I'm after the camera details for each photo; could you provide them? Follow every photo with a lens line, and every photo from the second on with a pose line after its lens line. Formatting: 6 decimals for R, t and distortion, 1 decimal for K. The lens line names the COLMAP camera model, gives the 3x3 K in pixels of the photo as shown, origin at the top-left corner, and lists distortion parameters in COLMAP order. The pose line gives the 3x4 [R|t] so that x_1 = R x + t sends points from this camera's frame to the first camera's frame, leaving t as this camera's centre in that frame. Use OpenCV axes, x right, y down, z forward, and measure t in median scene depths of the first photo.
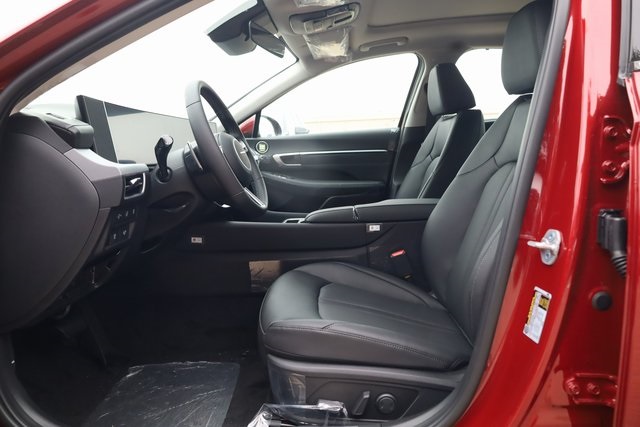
lens RADIAL K [[434.6, 0, 317.9], [0, 434.6, 214.6], [0, 0, 1]] dist [-0.029433, -0.002822]
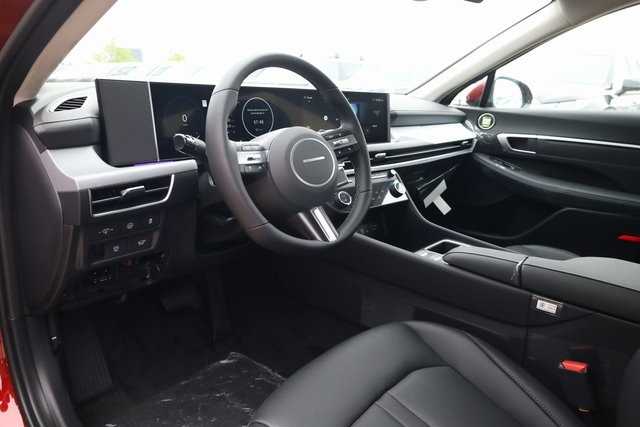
lens RADIAL K [[434.6, 0, 320.9], [0, 434.6, 214.1], [0, 0, 1]] dist [-0.029433, -0.002822]
pose [[0.770930, 0.235851, -0.591643, 0.135590], [-0.154993, 0.970458, 0.184900, -0.096979], [0.617774, -0.050845, 0.784710, 0.236732]]
